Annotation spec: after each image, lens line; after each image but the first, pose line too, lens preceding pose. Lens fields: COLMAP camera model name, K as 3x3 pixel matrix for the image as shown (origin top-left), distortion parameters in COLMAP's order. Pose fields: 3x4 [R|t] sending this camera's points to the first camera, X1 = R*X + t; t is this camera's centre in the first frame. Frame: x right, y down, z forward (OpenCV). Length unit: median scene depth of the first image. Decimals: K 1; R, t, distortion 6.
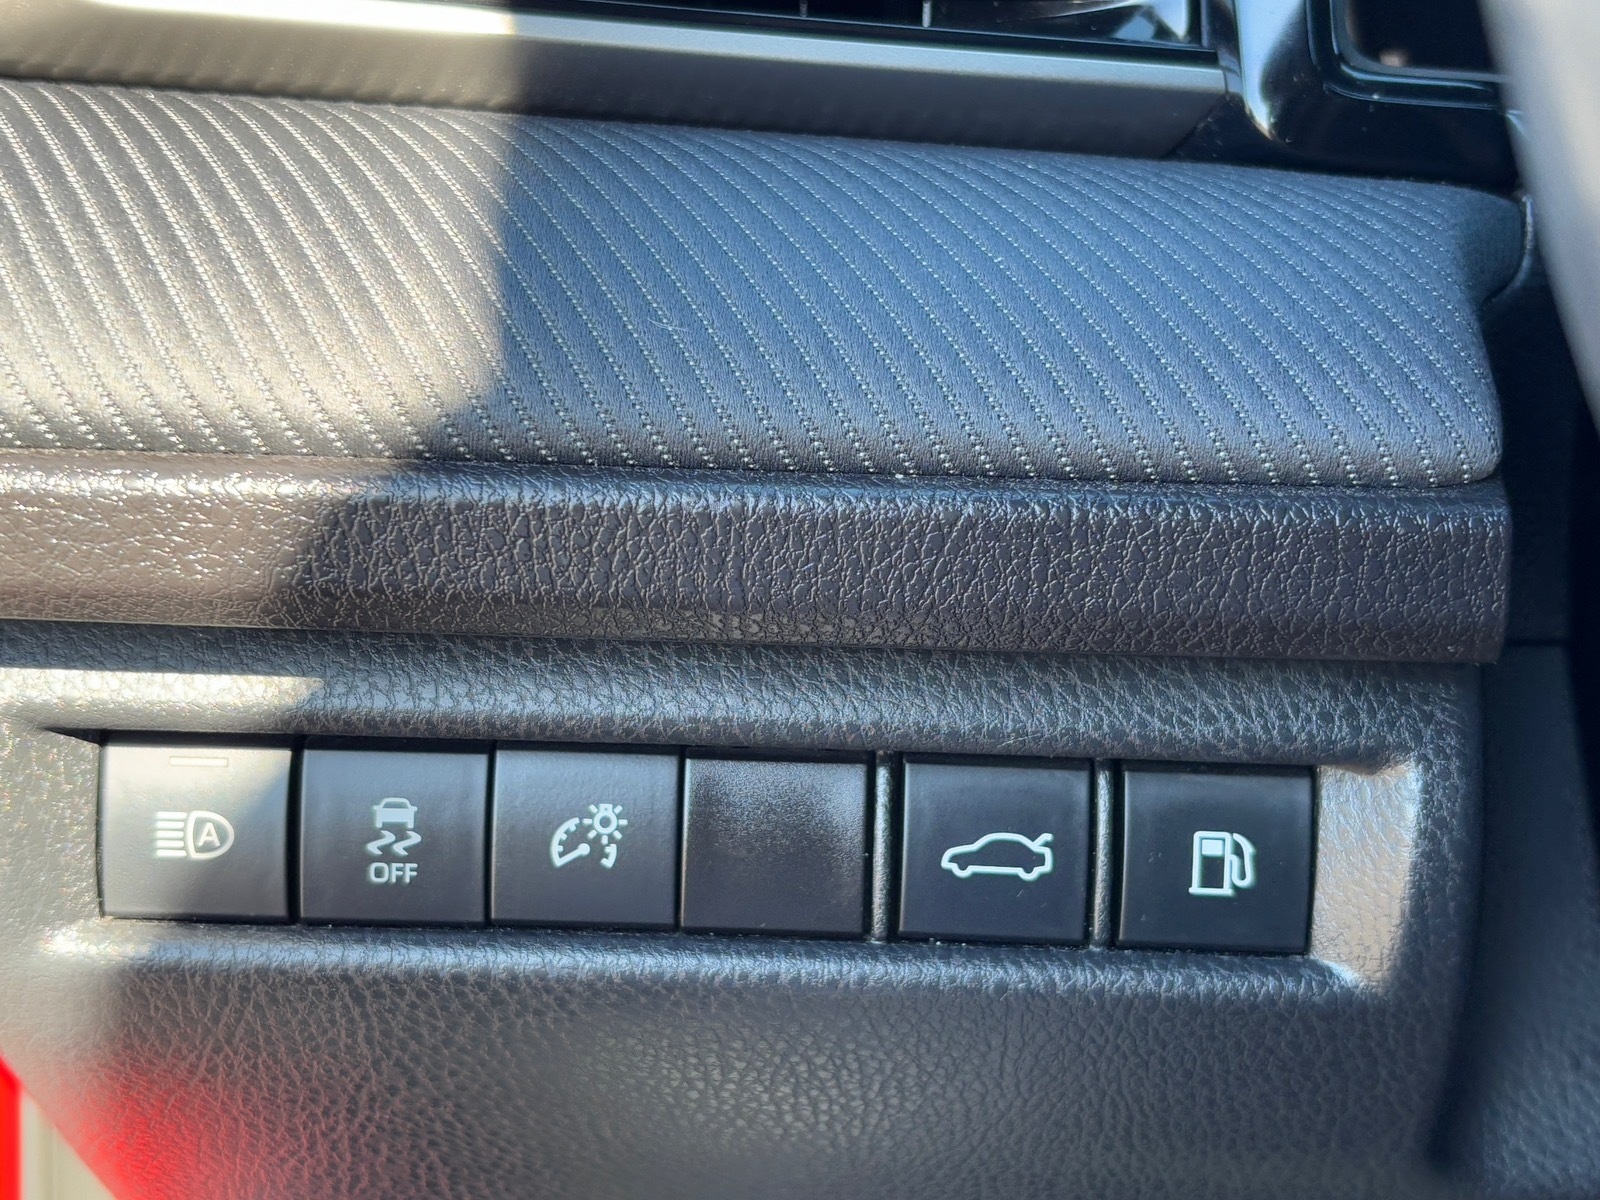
lens RADIAL K [[2138.2, 0, 800.9], [0, 2138.2, 600.8], [0, 0, 1]] dist [-0.001556, 0.000000]
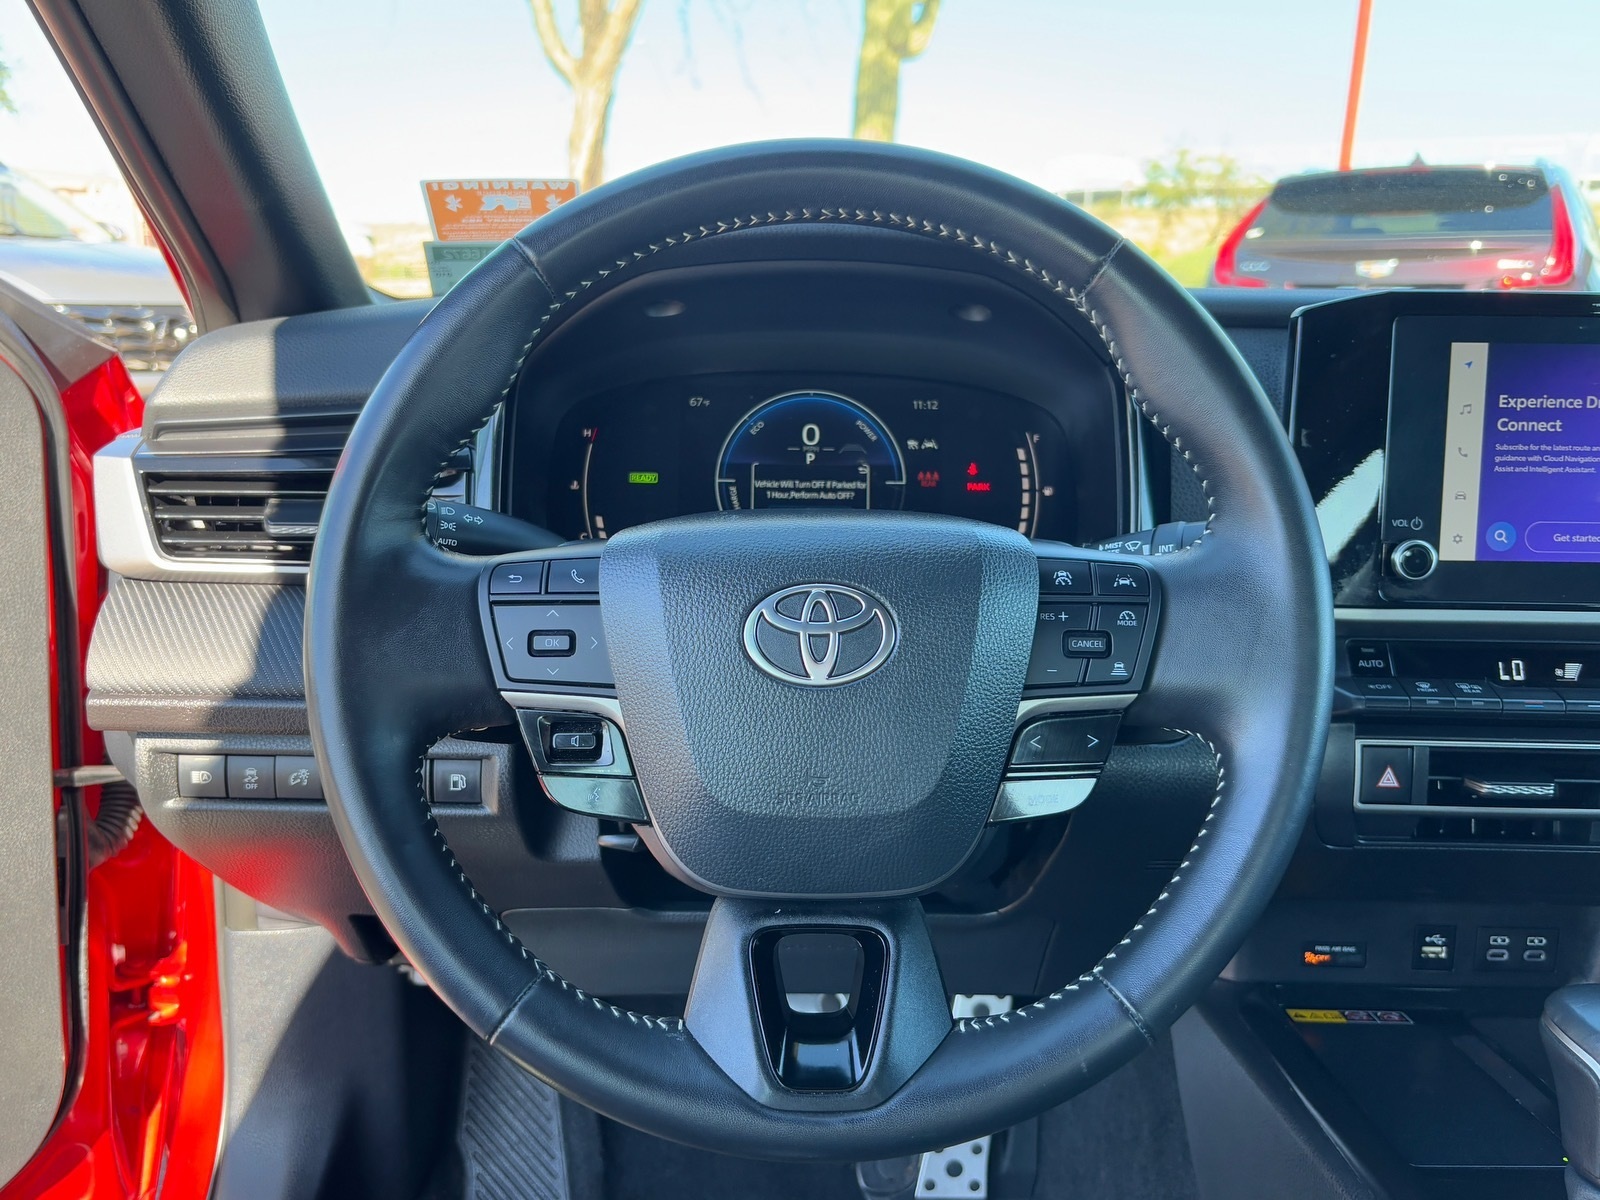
lens RADIAL K [[1327.6, 0, 789.7], [0, 1327.6, 606.8], [0, 0, 1]] dist [0.045909, -0.065069]
pose [[0.999871, -0.010628, -0.012055, 0.852024], [0.011549, 0.996801, 0.079079, -0.394494], [0.011176, -0.079208, 0.996795, -1.455140]]
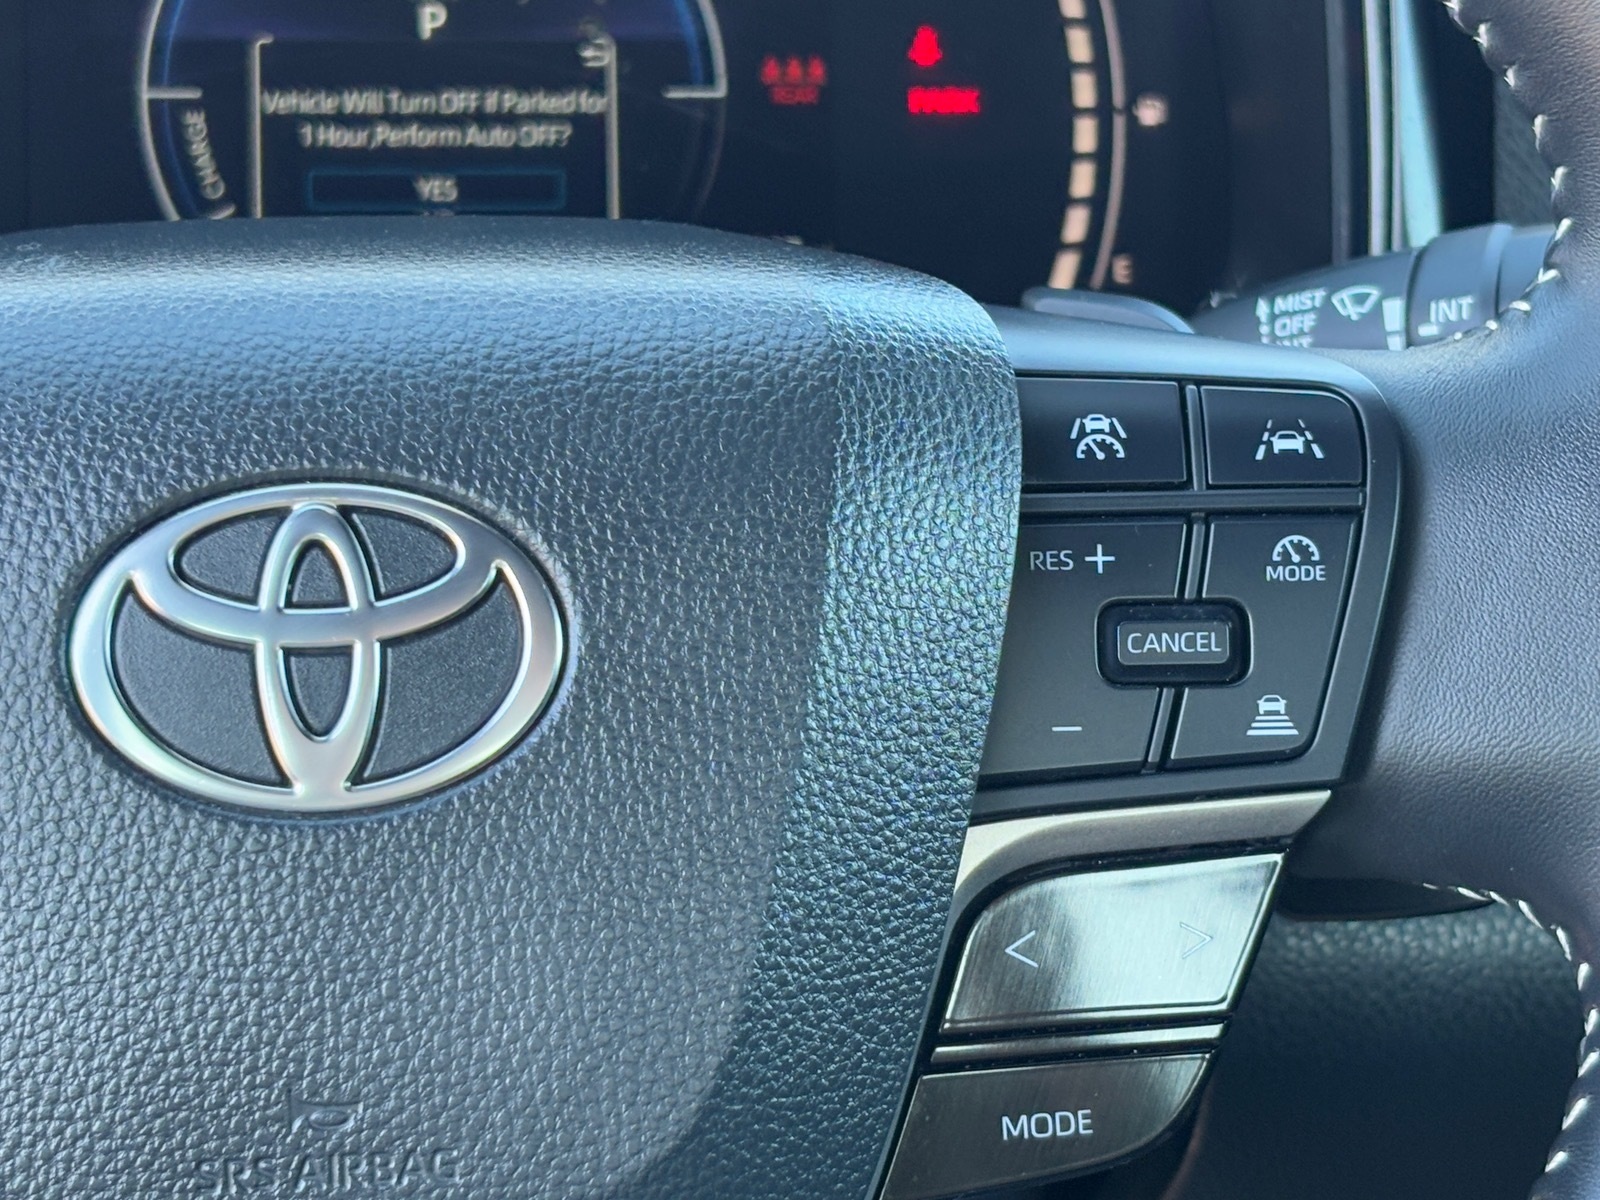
lens RADIAL K [[3680.1, 0, 871.6], [0, 3680.1, 635.4], [0, 0, 1]] dist [0.145018, 0.000000]
pose [[0.997584, -0.038949, 0.057528, 1.012962], [0.029705, 0.987687, 0.153594, -0.452854], [-0.062802, -0.151514, 0.986458, -1.228984]]
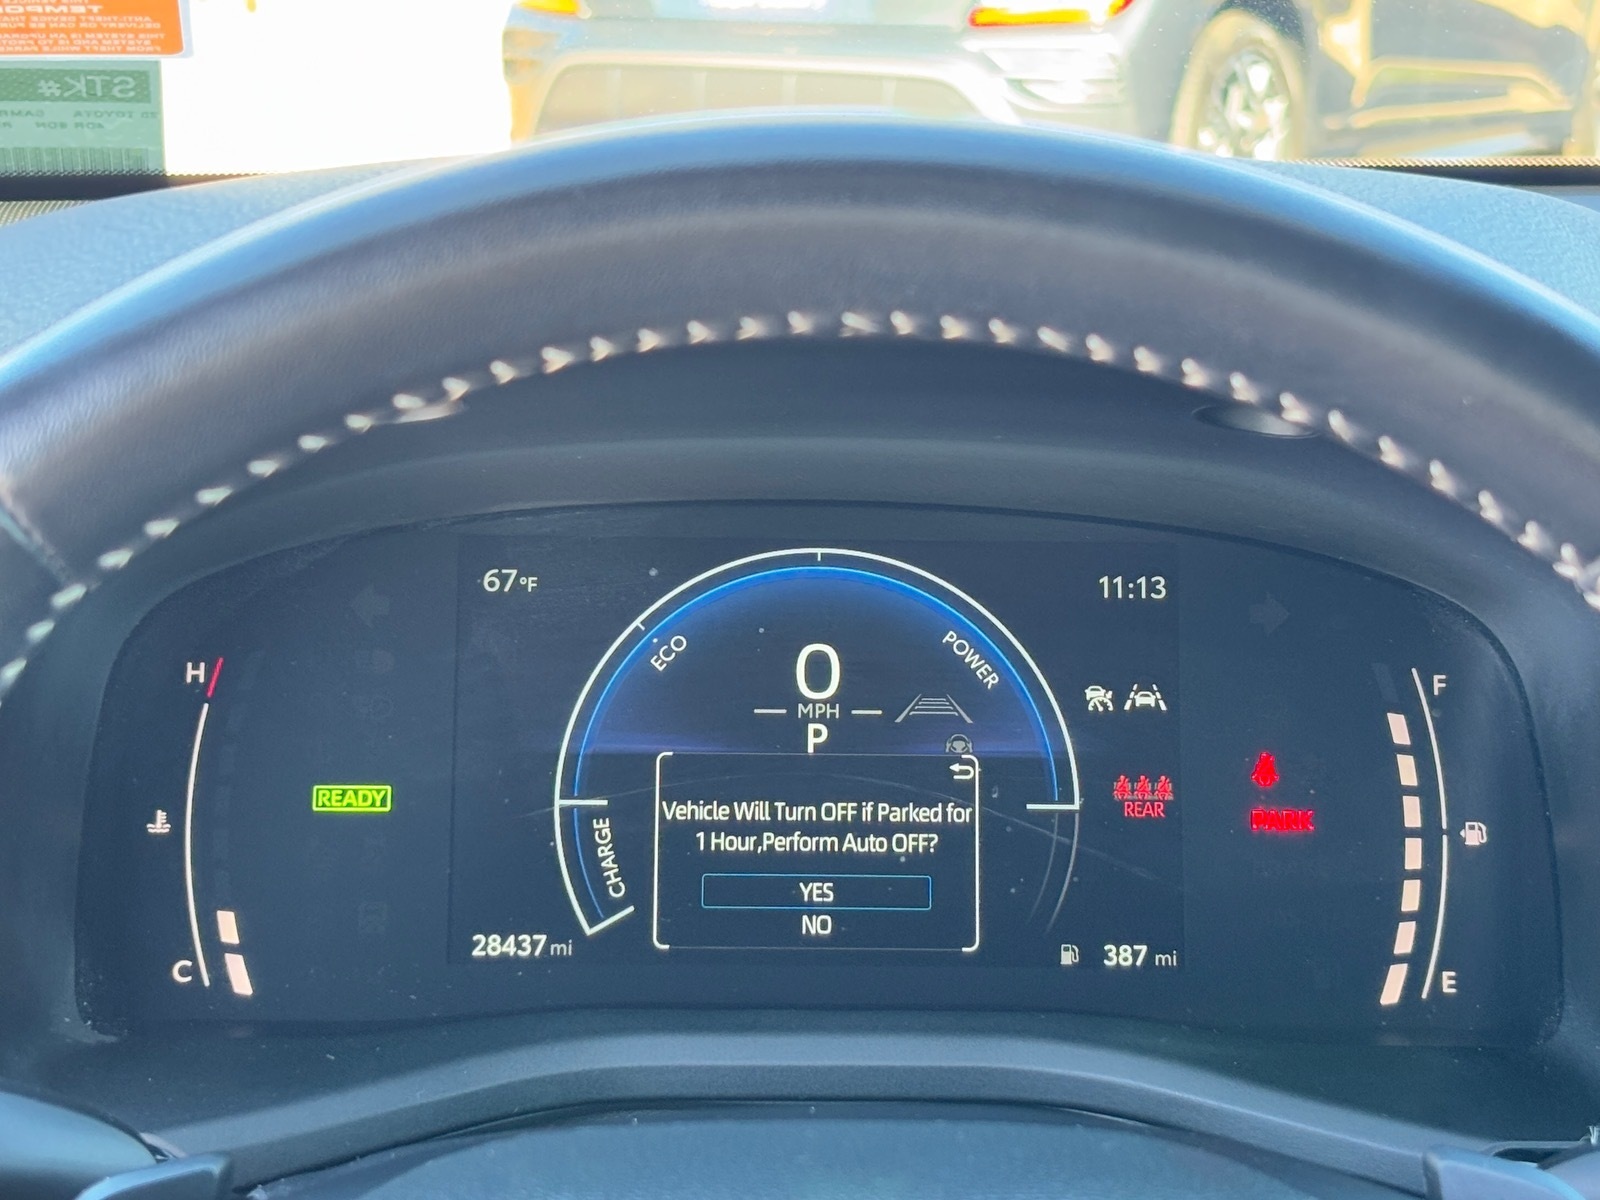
lens RADIAL K [[3362.7, 0, 827.7], [0, 3362.7, 516.4], [0, 0, 1]] dist [0.129875, 0.000000]
pose [[0.999890, -0.013849, 0.005324, 0.862896], [0.013568, 0.998682, 0.049509, -0.803659], [-0.006003, -0.049431, 0.998759, -1.178277]]
